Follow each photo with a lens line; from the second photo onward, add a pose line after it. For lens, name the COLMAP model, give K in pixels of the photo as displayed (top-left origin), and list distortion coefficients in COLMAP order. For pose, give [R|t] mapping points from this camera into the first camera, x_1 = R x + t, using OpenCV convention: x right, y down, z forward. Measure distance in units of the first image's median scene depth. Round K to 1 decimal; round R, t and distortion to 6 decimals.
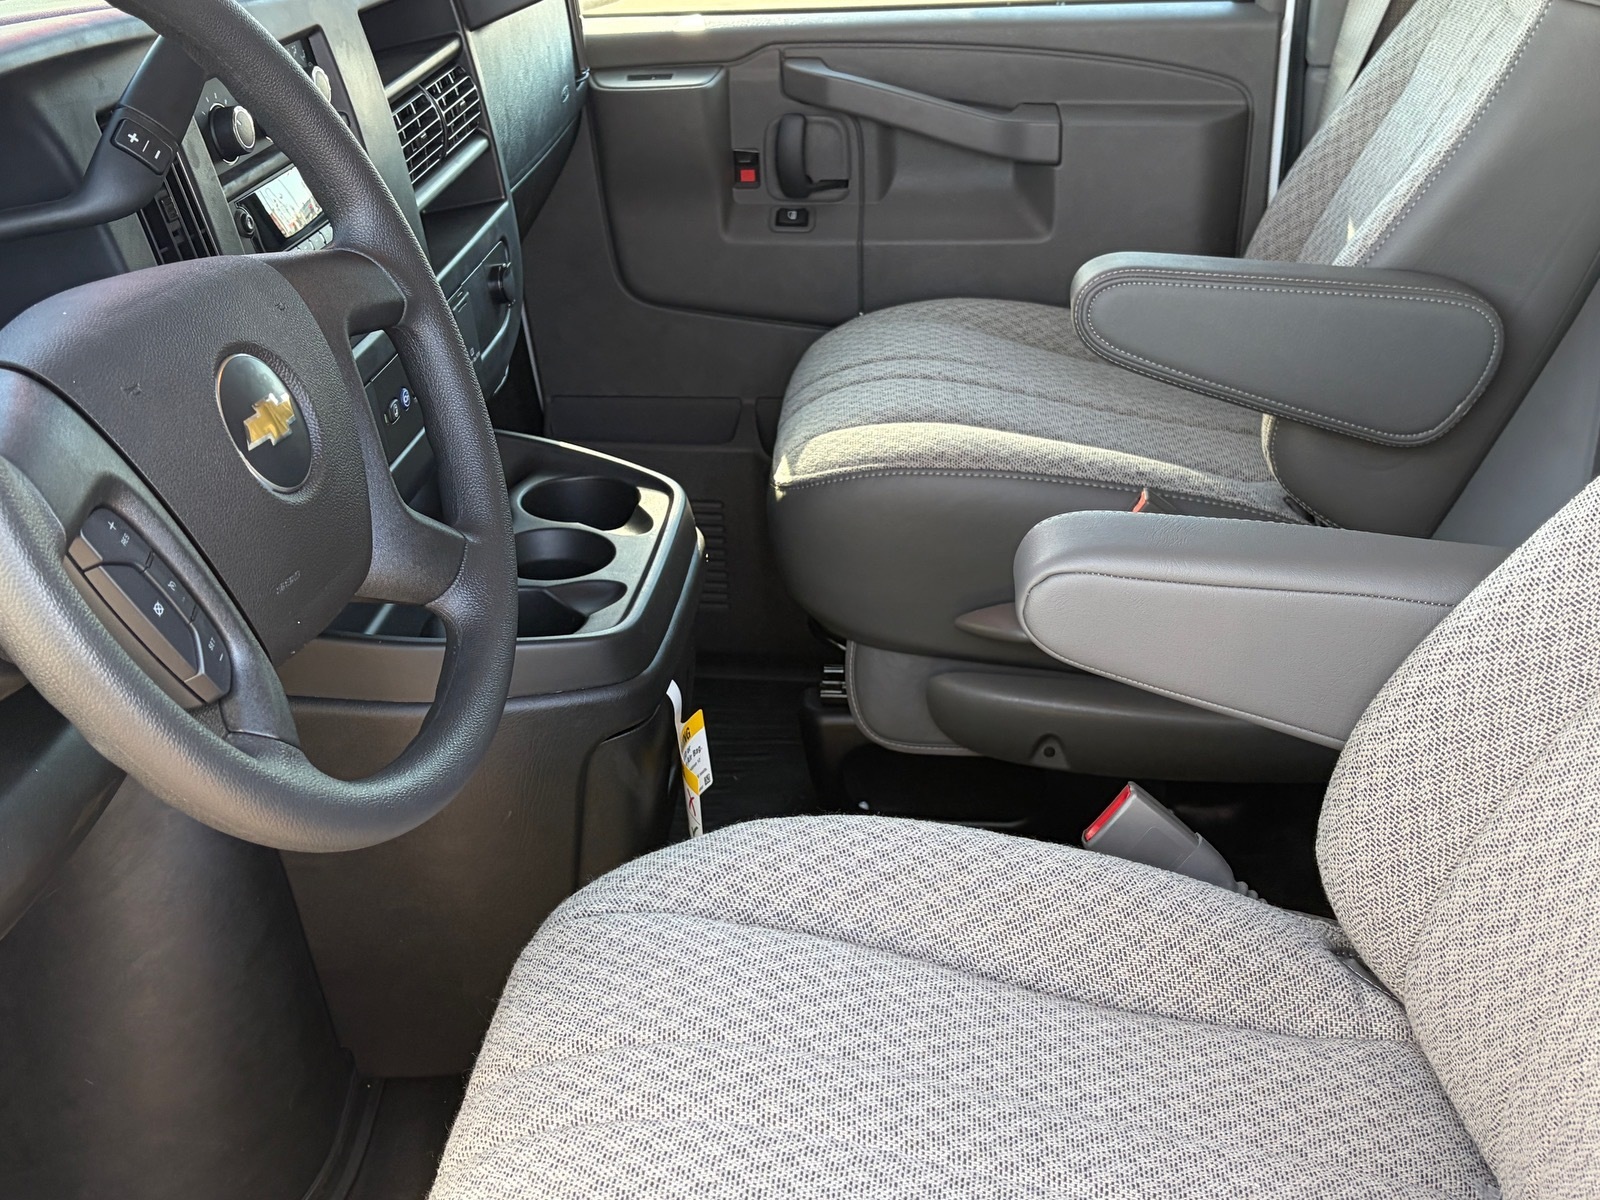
lens RADIAL K [[1910.4, 0, 793.8], [0, 1910.4, 596.2], [0, 0, 1]] dist [0.021140, 0.000000]
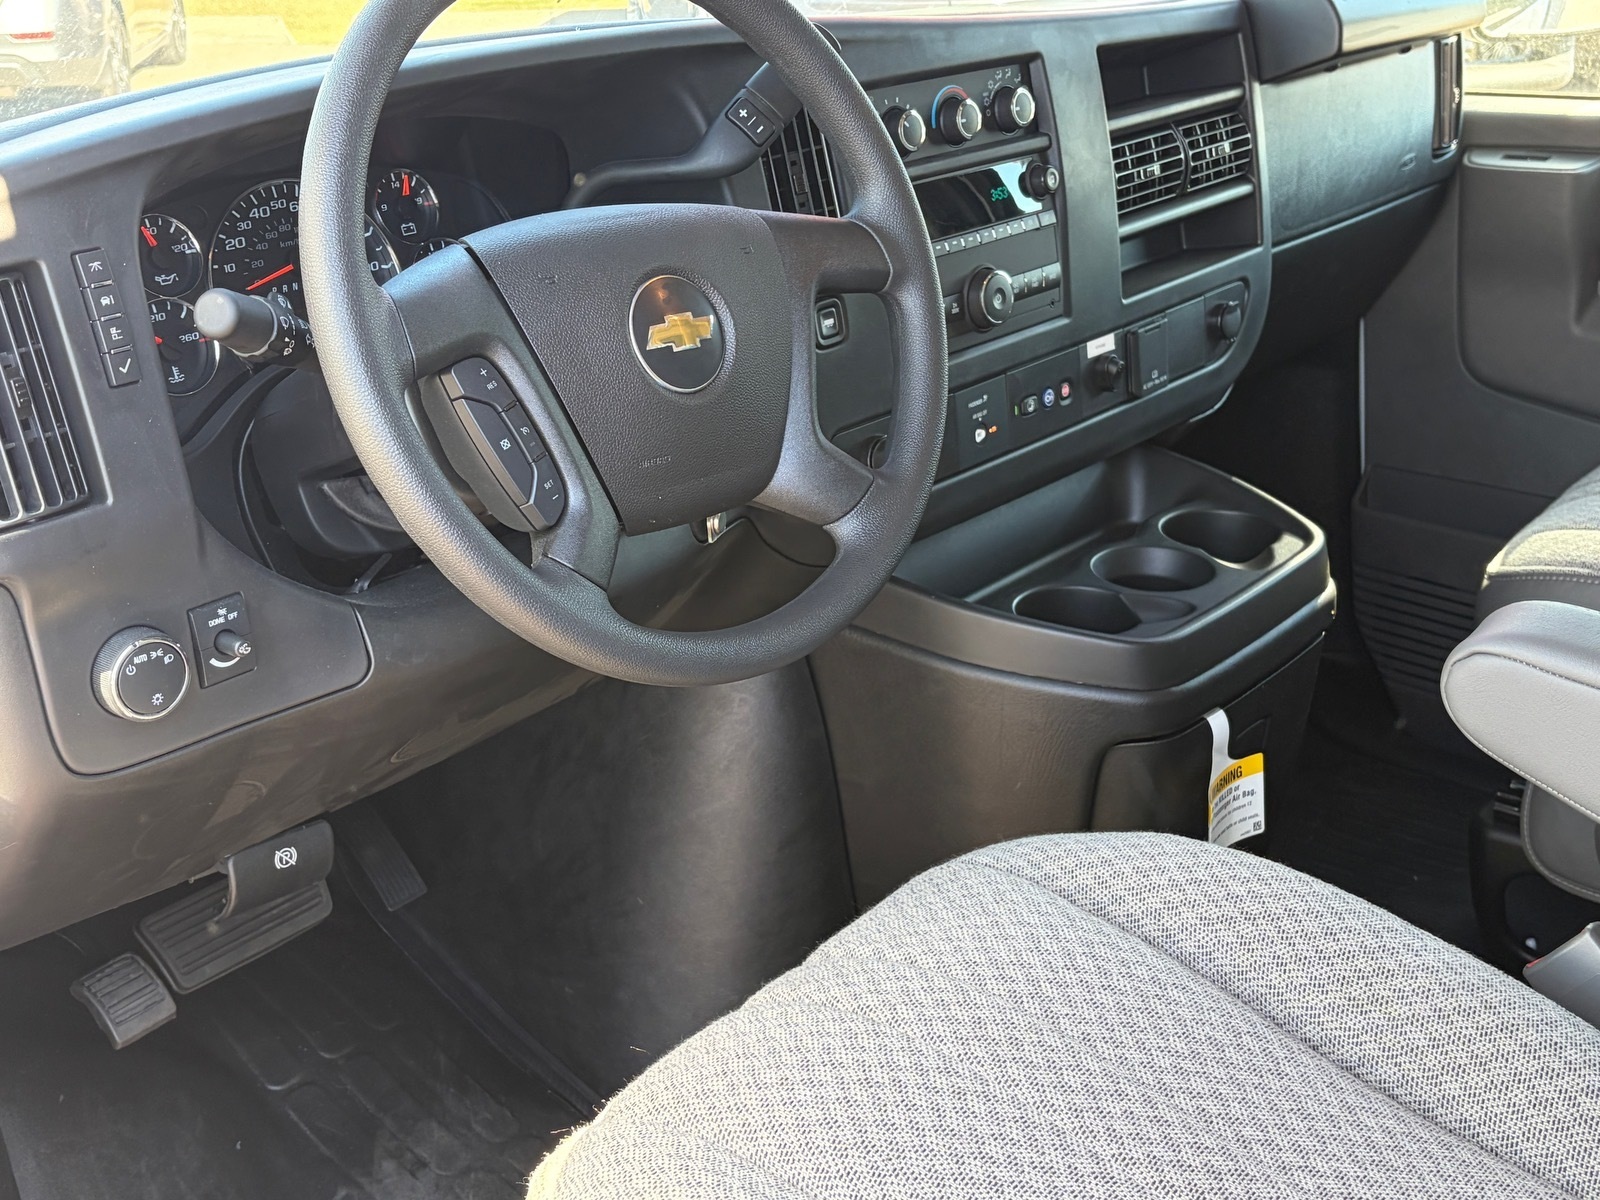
lens RADIAL K [[1910.4, 0, 794.4], [0, 1910.4, 592.2], [0, 0, 1]] dist [0.021140, 0.000000]
pose [[0.828320, 0.215208, -0.517274, 0.329354], [-0.239004, 0.970788, 0.021168, 0.018984], [0.506719, 0.106097, 0.855558, 0.014200]]
